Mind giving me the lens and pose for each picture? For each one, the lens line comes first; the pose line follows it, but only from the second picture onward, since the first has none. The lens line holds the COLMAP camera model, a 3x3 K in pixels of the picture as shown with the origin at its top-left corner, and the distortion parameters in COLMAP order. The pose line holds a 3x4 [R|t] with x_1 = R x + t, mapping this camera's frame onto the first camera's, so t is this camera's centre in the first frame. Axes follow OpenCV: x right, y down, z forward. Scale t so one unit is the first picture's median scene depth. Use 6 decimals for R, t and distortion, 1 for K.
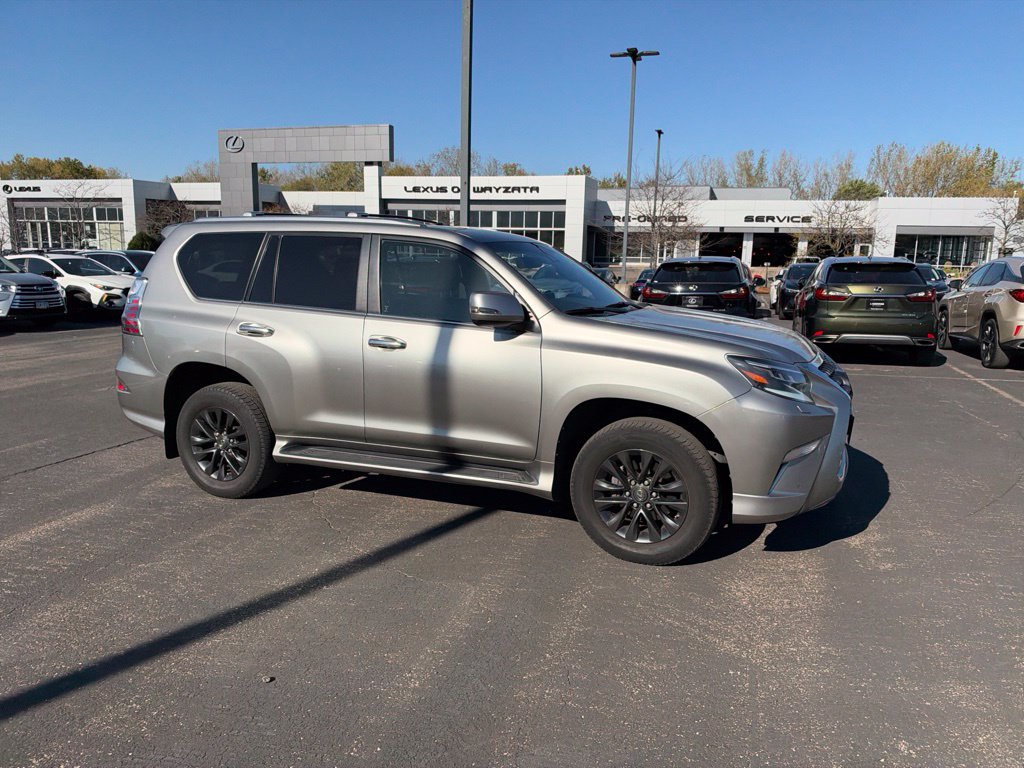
lens RADIAL K [[742.3, 0, 514.7], [0, 742.3, 383.0], [0, 0, 1]] dist [0.012317, -0.029424]
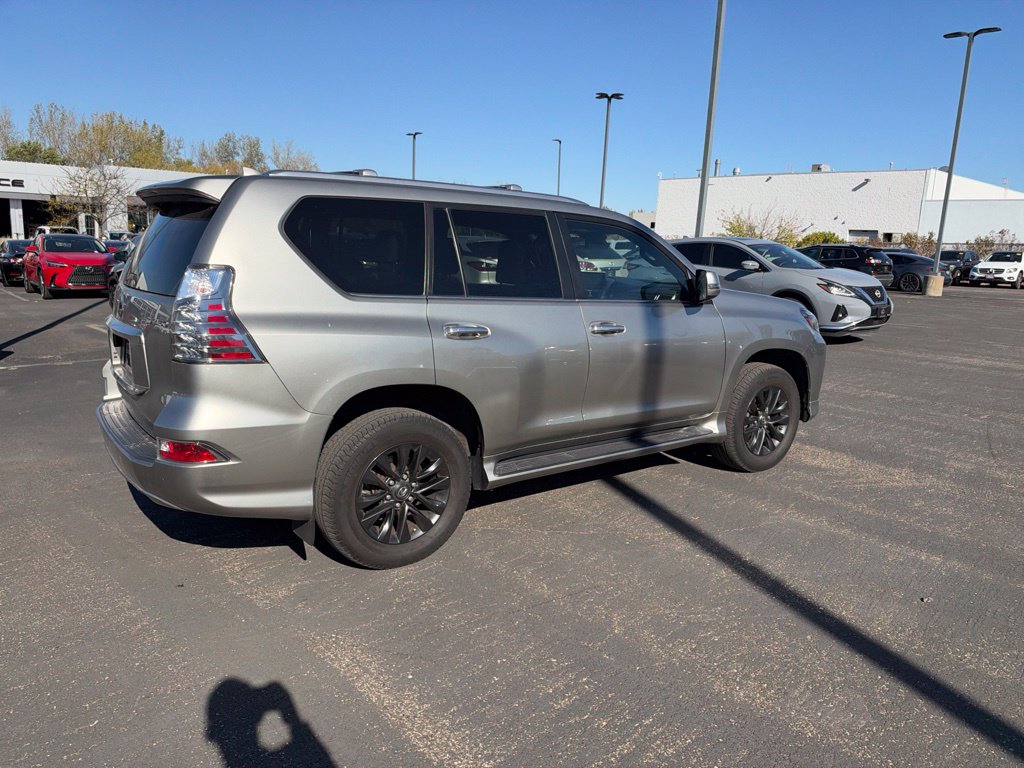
lens RADIAL K [[742.3, 0, 516.4], [0, 742.3, 384.2], [0, 0, 1]] dist [0.012317, -0.029424]
pose [[0.519998, -0.156395, 0.839728, -0.959673], [0.121958, 0.986617, 0.108231, -0.091647], [-0.845416, 0.046132, 0.532112, 0.534433]]
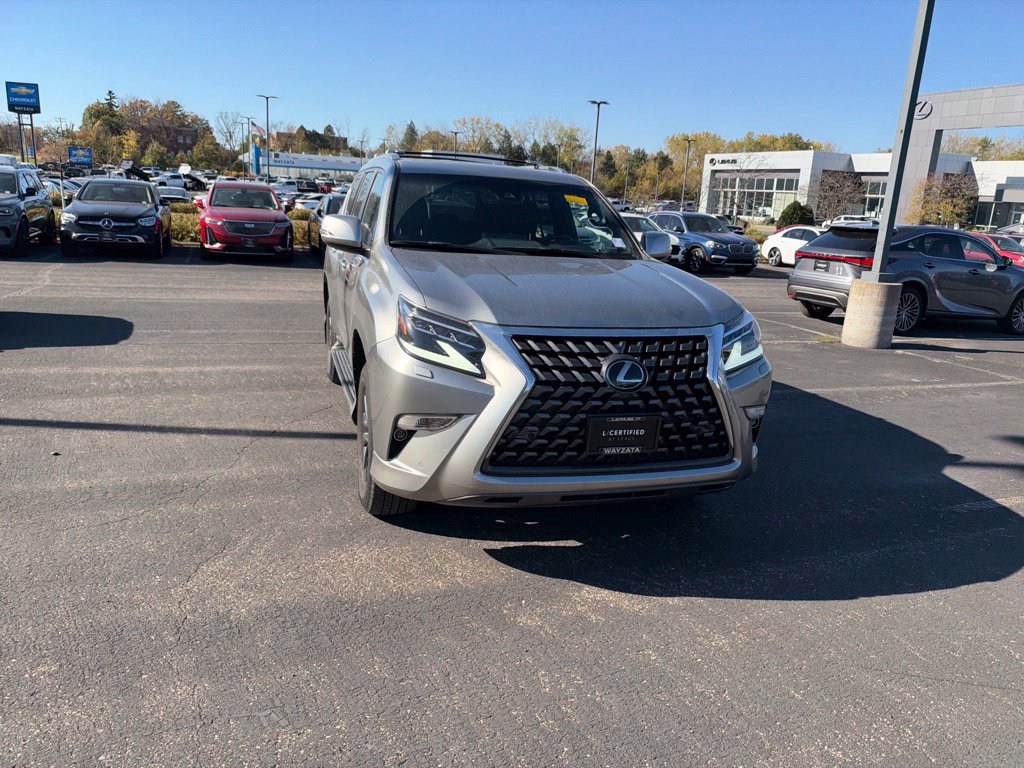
lens RADIAL K [[742.3, 0, 516.1], [0, 742.3, 382.7], [0, 0, 1]] dist [0.012317, -0.029424]
pose [[0.641548, 0.204232, -0.739395, 0.794950], [-0.179560, 0.977108, 0.114094, -0.047757], [0.745771, 0.059569, 0.663534, 0.406168]]
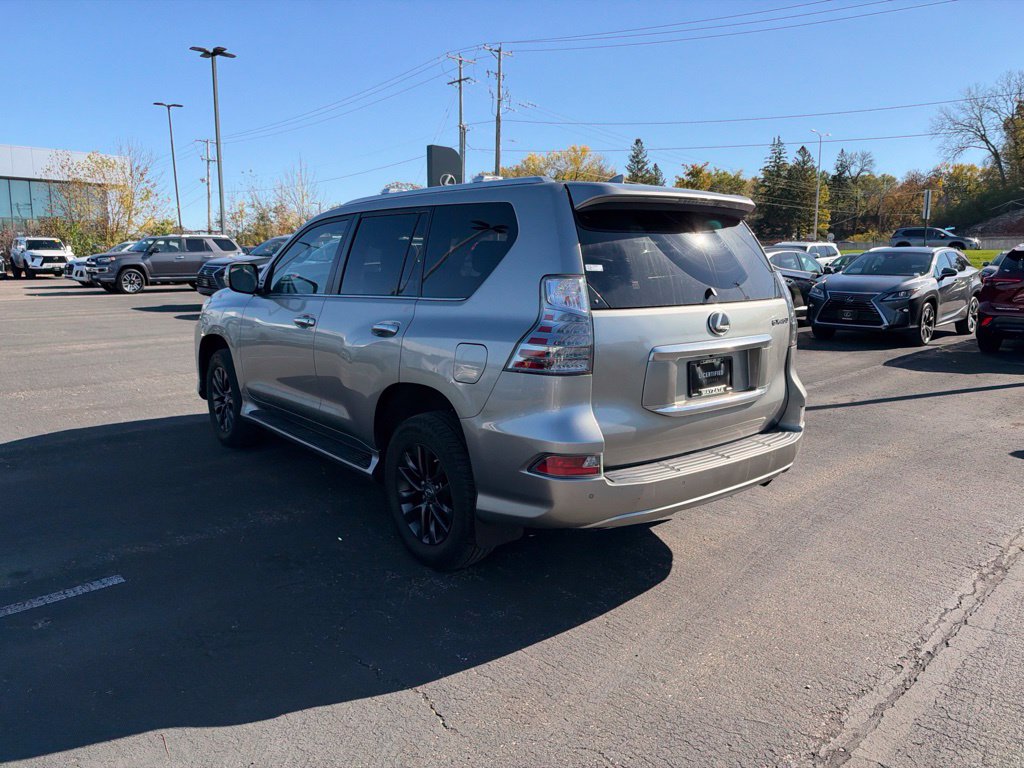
lens RADIAL K [[742.3, 0, 515.1], [0, 742.3, 387.3], [0, 0, 1]] dist [0.012317, -0.029424]
pose [[-0.886304, -0.097557, 0.452712, -0.680513], [0.061715, 0.943959, 0.324242, -0.314097], [-0.458974, 0.315316, -0.830613, 1.929584]]
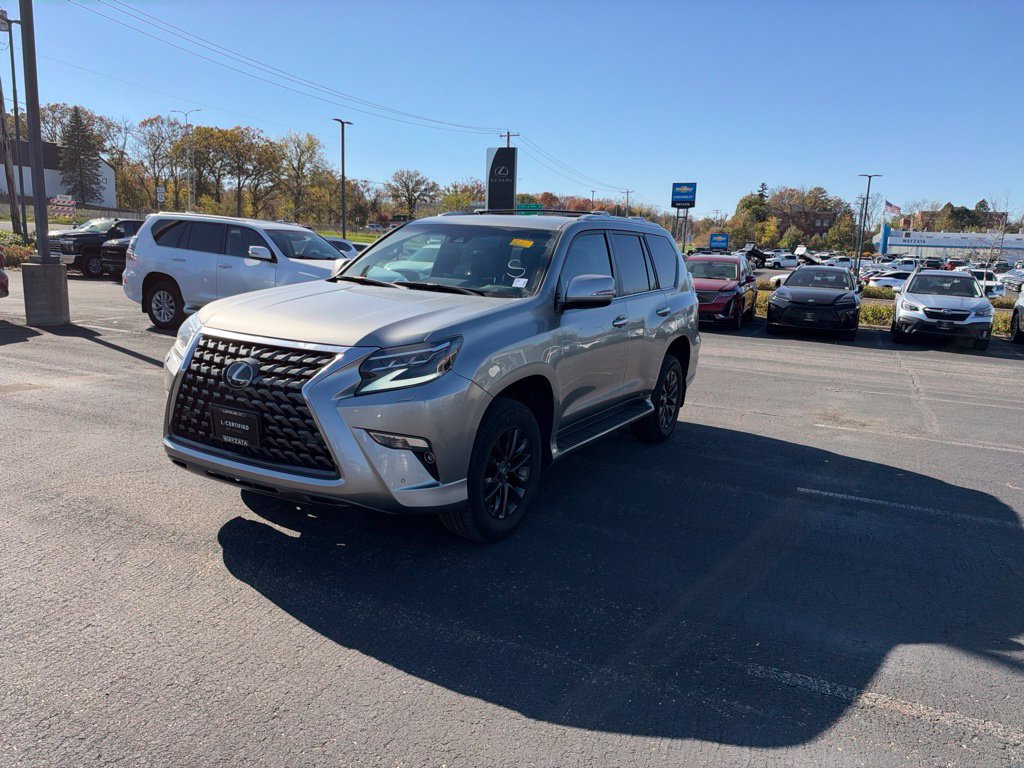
lens RADIAL K [[742.3, 0, 520.1], [0, 742.3, 387.4], [0, 0, 1]] dist [0.012317, -0.029424]
pose [[-0.102099, 0.163494, -0.981247, 1.073212], [-0.217243, 0.958928, 0.182379, -0.177573], [0.970763, 0.231790, -0.062387, 1.193849]]
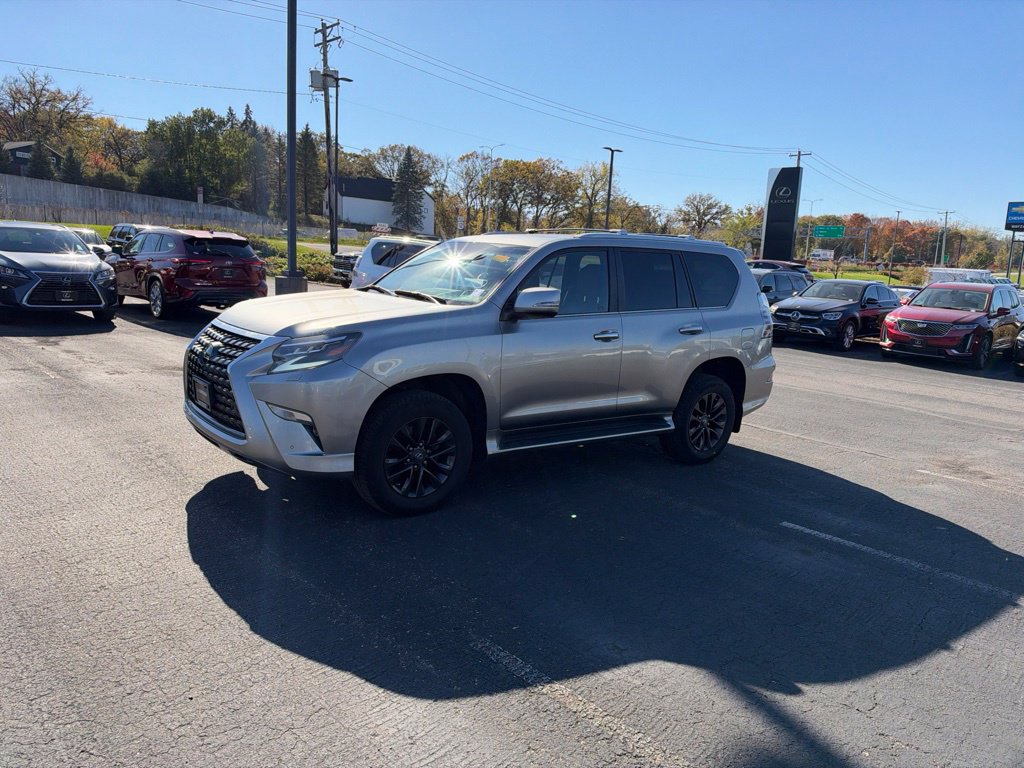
lens RADIAL K [[742.3, 0, 513.3], [0, 742.3, 391.8], [0, 0, 1]] dist [0.012317, -0.029424]
pose [[-0.475222, 0.114951, -0.872325, 1.031520], [-0.214019, 0.946551, 0.241325, -0.262265], [0.853440, 0.301377, -0.425220, 1.622863]]
